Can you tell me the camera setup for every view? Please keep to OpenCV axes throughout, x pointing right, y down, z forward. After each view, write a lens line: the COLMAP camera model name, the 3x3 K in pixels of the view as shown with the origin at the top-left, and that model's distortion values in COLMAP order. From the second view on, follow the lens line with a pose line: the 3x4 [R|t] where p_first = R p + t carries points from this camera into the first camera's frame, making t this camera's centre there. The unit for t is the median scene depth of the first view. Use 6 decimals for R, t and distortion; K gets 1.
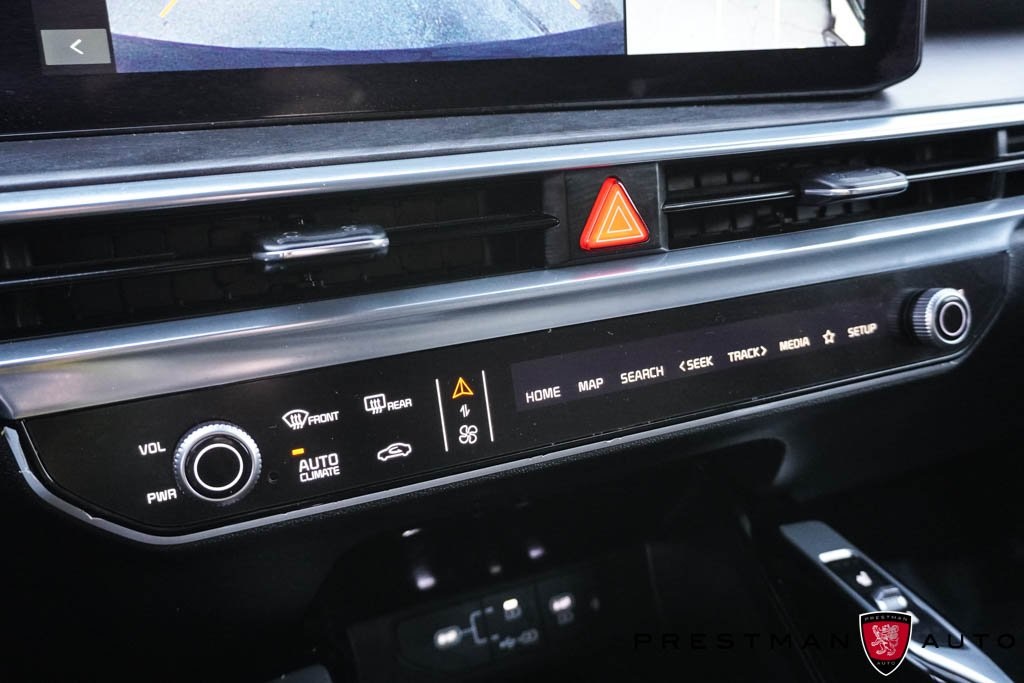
lens RADIAL K [[945.6, 0, 514.8], [0, 945.6, 341.8], [0, 0, 1]] dist [-0.016898, 0.000000]
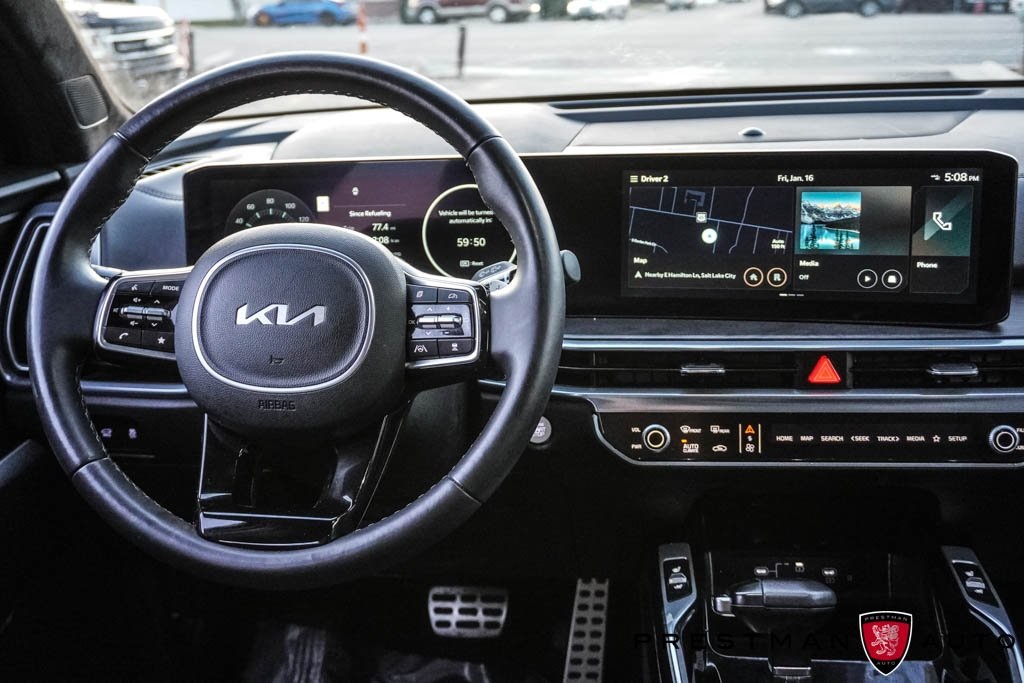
lens RADIAL K [[1170.5, 0, 511.9], [0, 1170.5, 340.1], [0, 0, 1]] dist [-0.000606, 0.000000]
pose [[0.870867, 0.113365, -0.478266, 0.884910], [-0.157984, 0.985966, -0.053963, 0.083653], [0.465436, 0.122553, 0.876556, -2.153395]]
